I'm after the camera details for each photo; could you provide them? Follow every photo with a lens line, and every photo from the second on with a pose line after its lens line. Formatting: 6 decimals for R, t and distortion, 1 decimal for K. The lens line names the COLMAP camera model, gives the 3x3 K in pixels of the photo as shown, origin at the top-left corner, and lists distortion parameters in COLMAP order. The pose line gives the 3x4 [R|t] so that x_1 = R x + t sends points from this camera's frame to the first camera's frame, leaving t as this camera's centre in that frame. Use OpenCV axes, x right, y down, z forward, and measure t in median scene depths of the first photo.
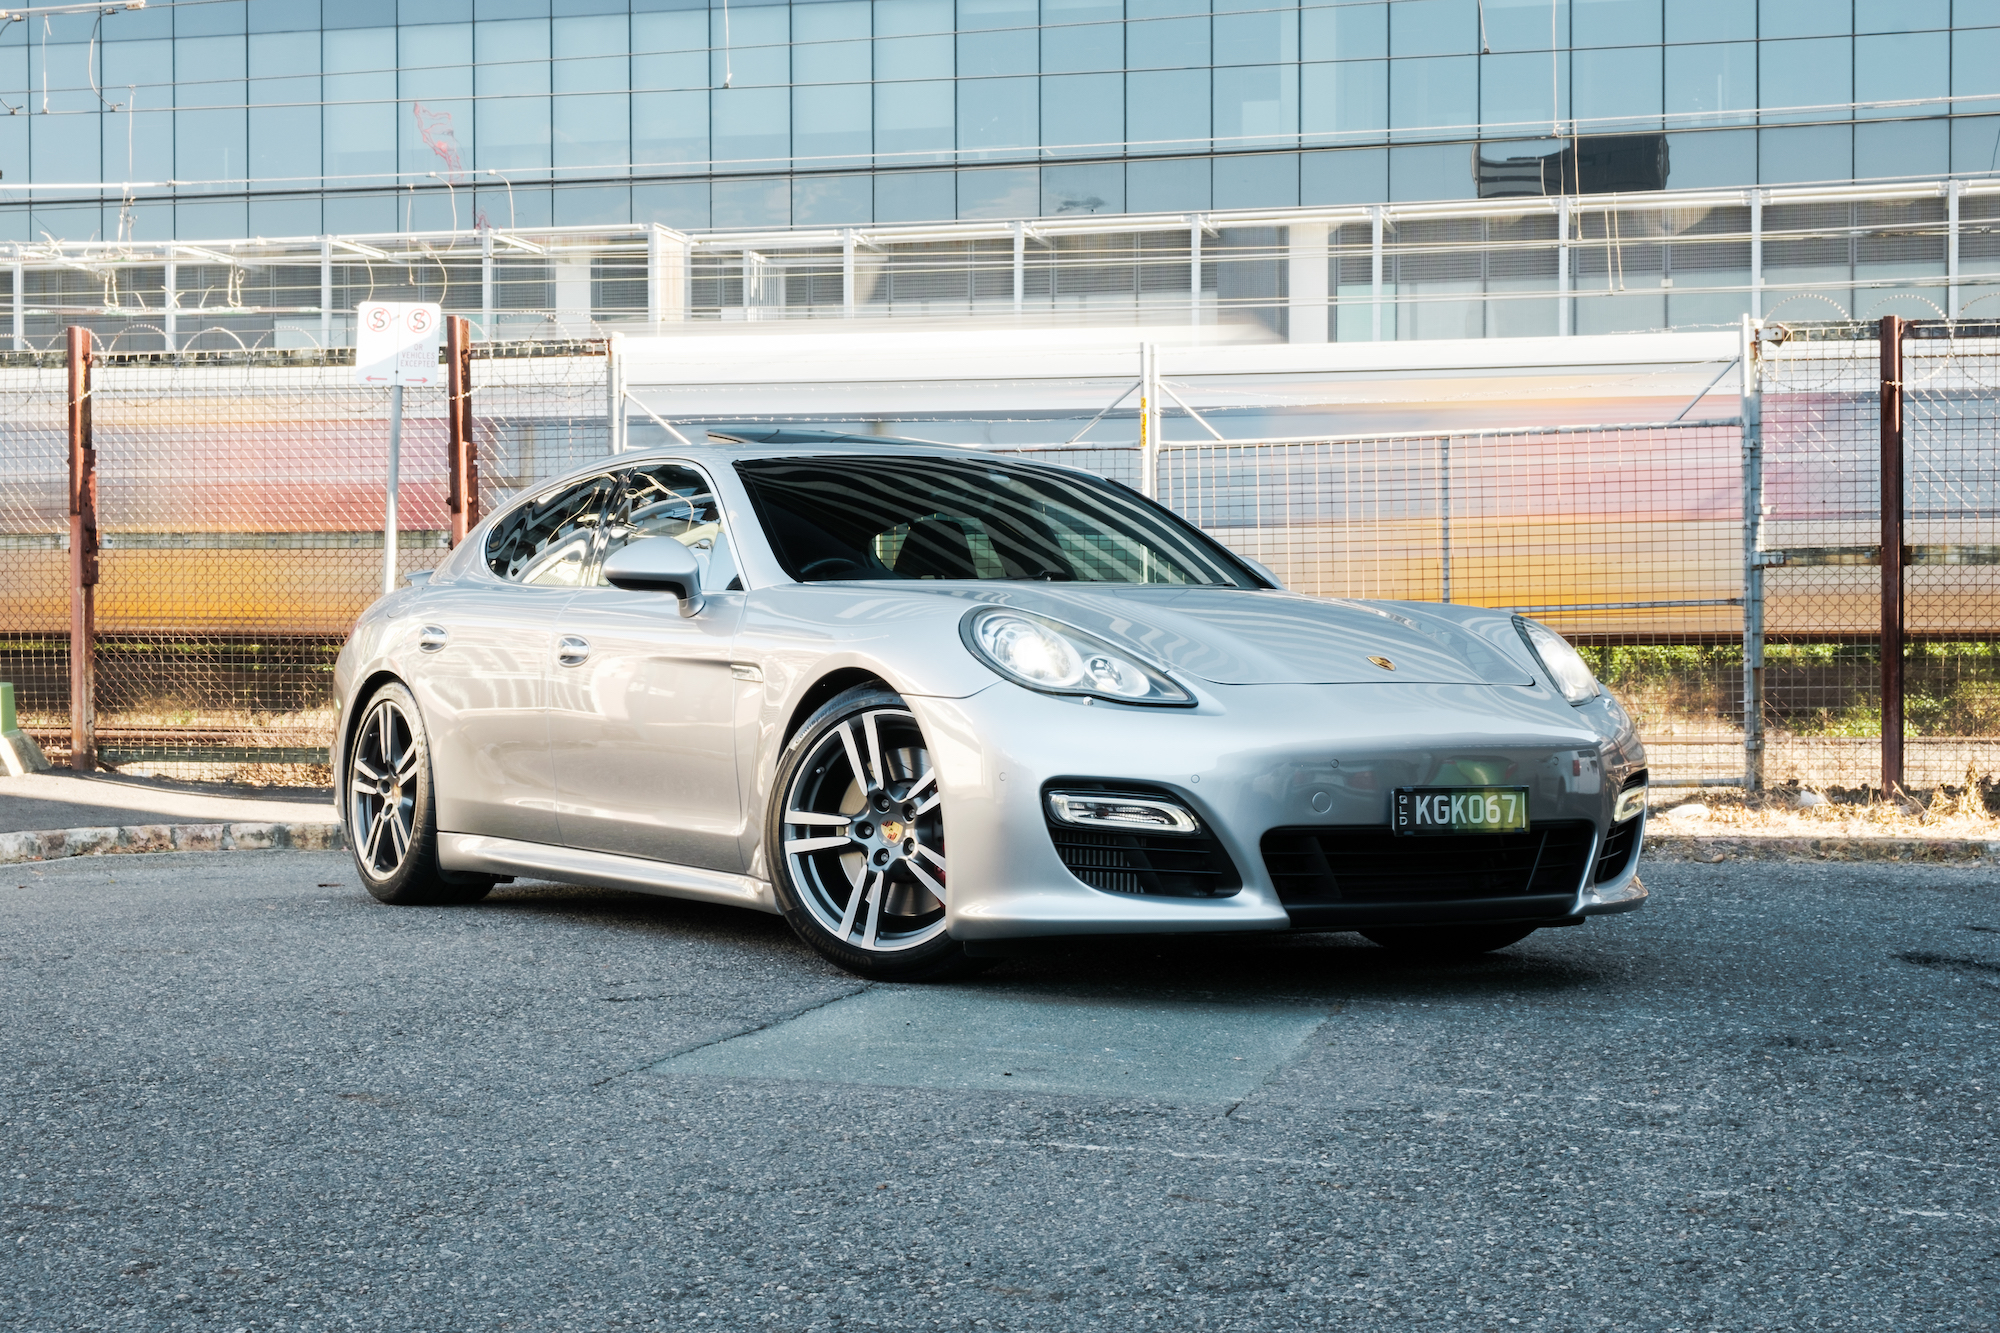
lens RADIAL K [[3391.0, 0, 1002.9], [0, 3391.0, 728.9], [0, 0, 1]] dist [0.044810, -0.111049]
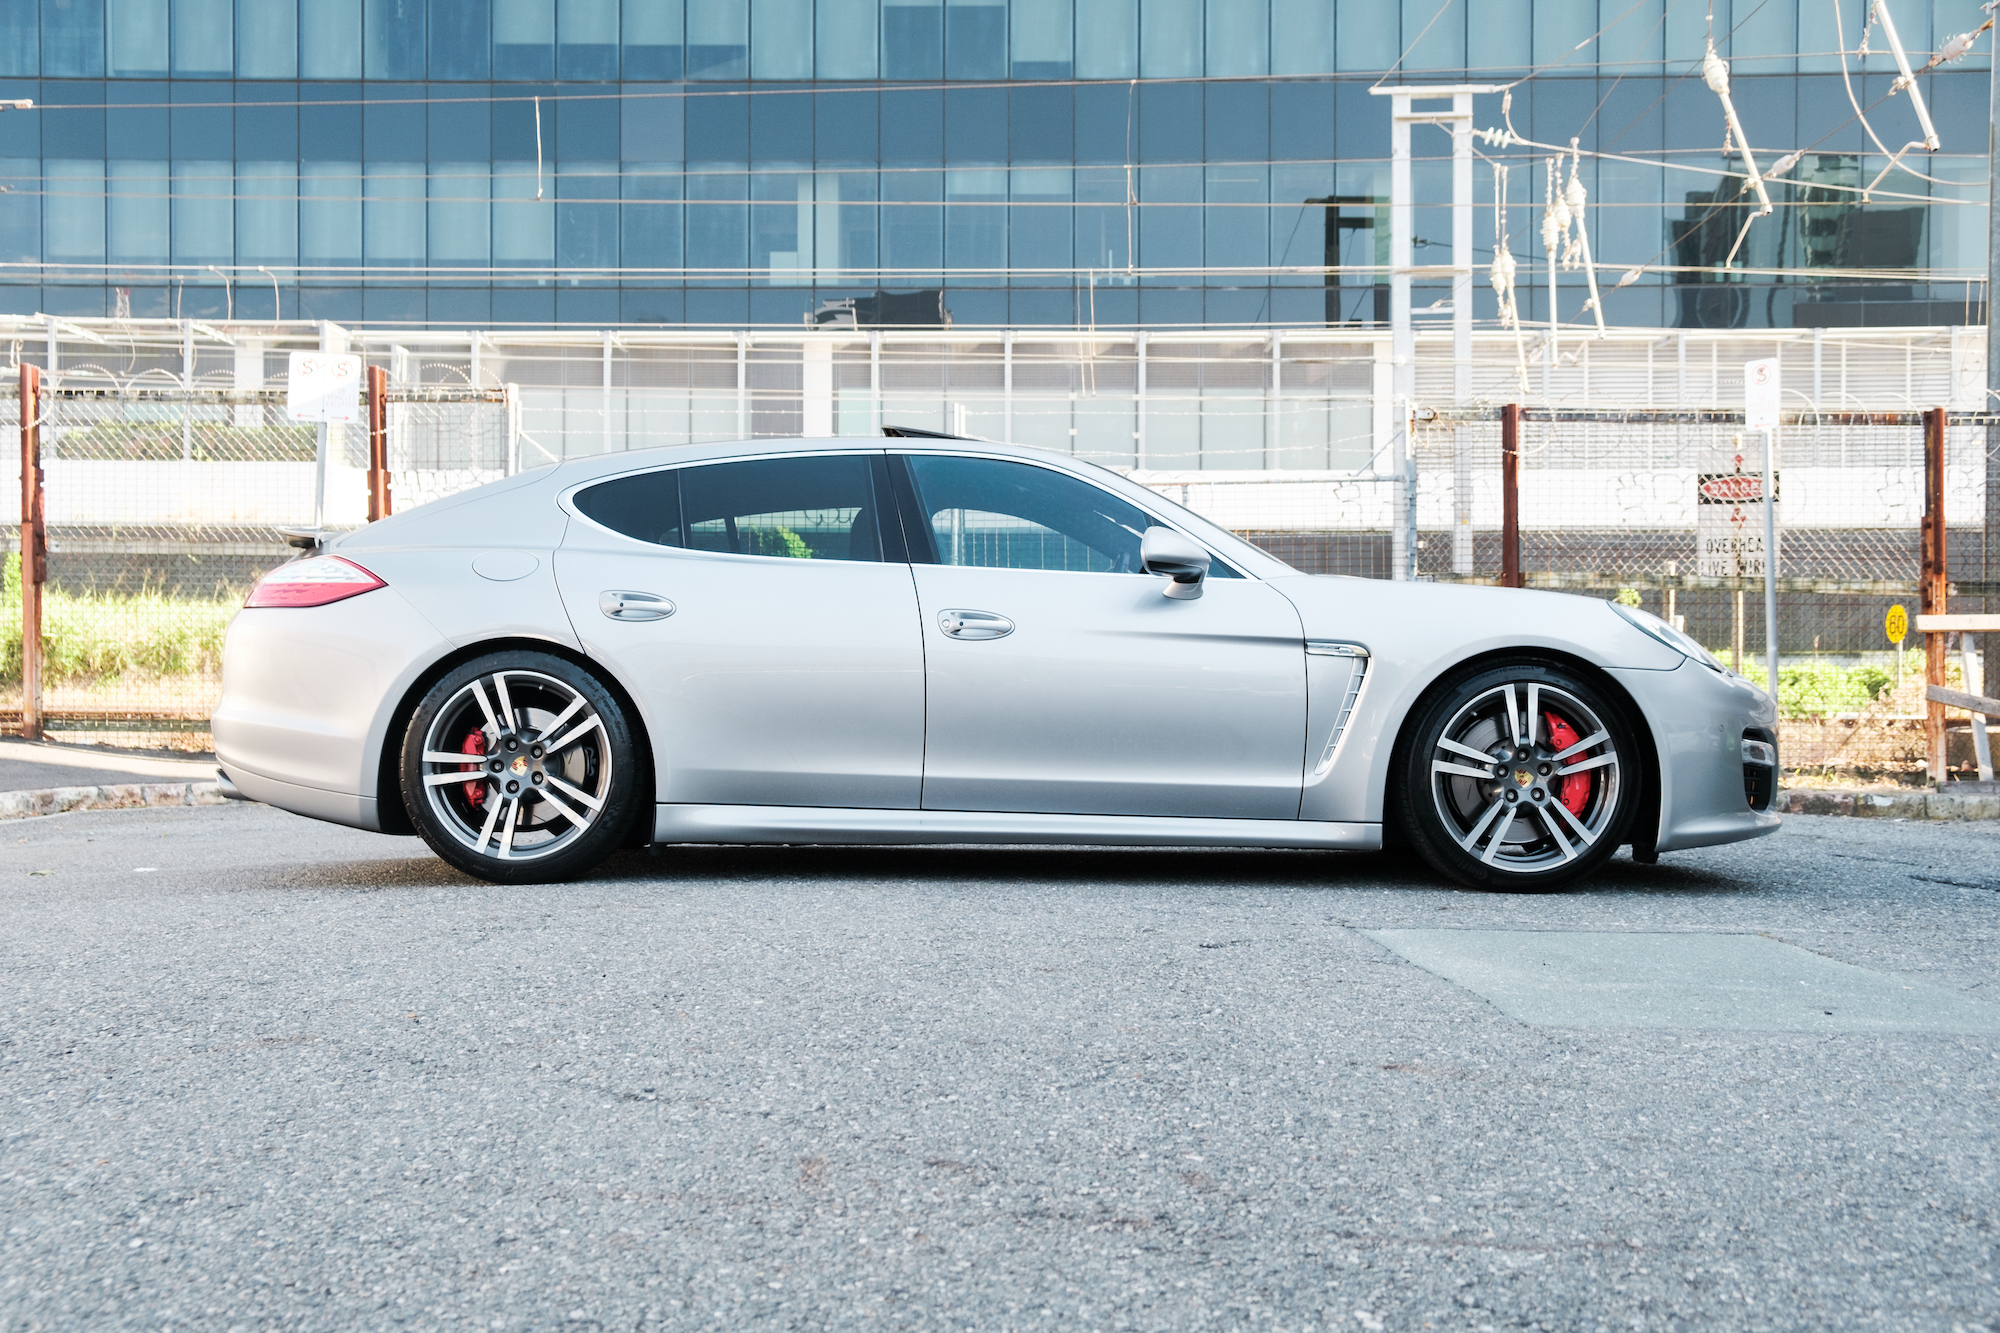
lens RADIAL K [[2372.6, 0, 1000.0], [0, 2372.6, 666.5], [0, 0, 1]] dist [0.025544, 0.032836]
pose [[0.970421, 0.007876, 0.241288, -0.154625], [-0.003062, 0.999789, -0.020319, 0.003090], [-0.241398, 0.018979, 0.970241, 0.121941]]
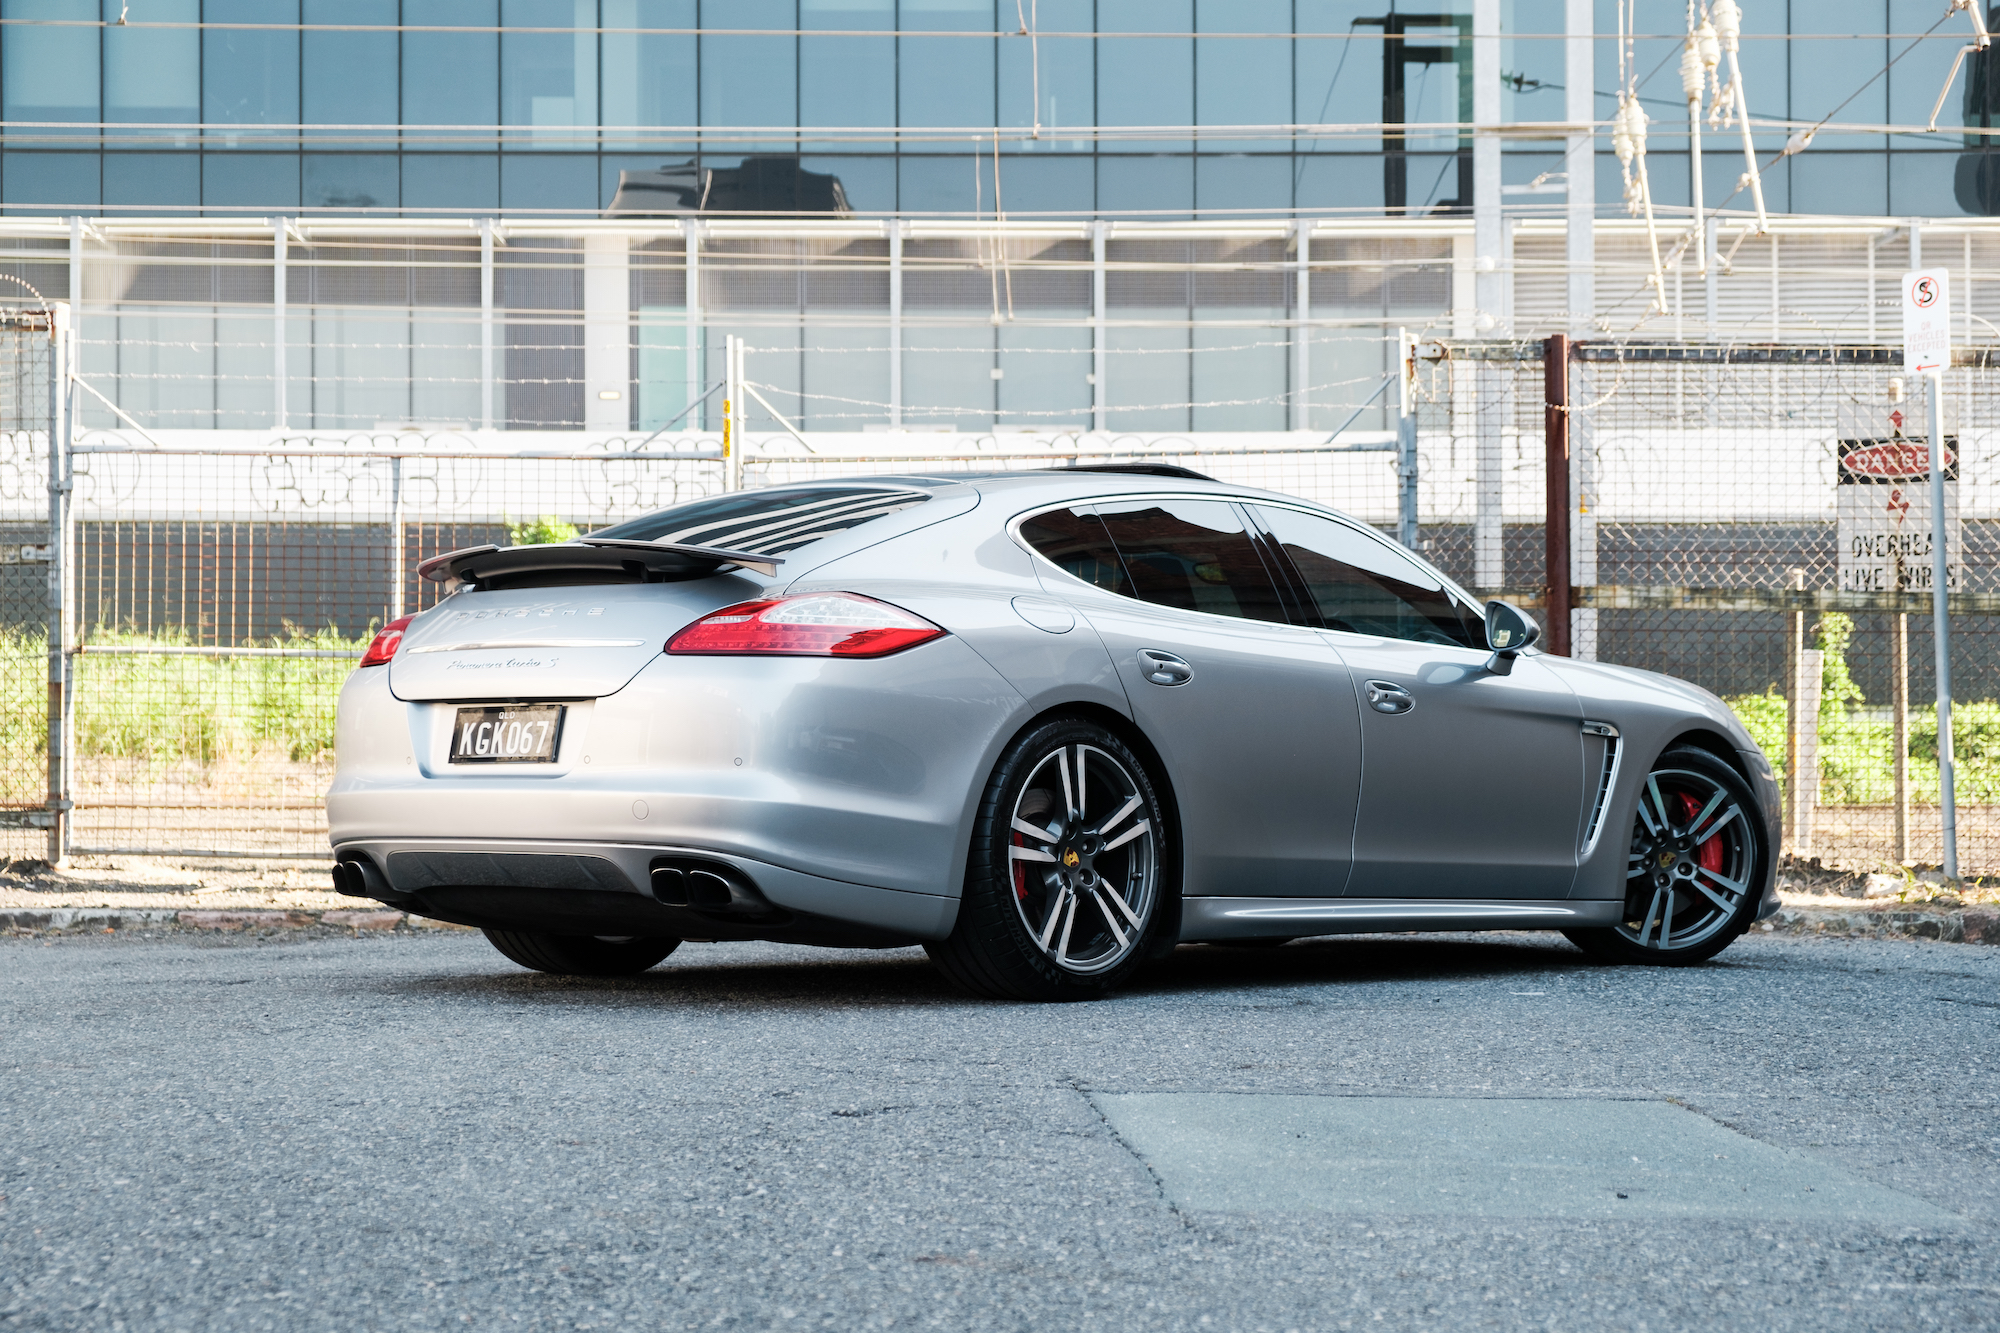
lens RADIAL K [[3661.0, 0, 1012.0], [0, 3661.0, 705.5], [0, 0, 1]] dist [0.070814, -0.142812]
pose [[0.966172, 0.008232, 0.257767, -0.124468], [-0.001126, 0.999616, -0.027702, 0.004908], [-0.257896, 0.026474, 0.965810, 0.084417]]
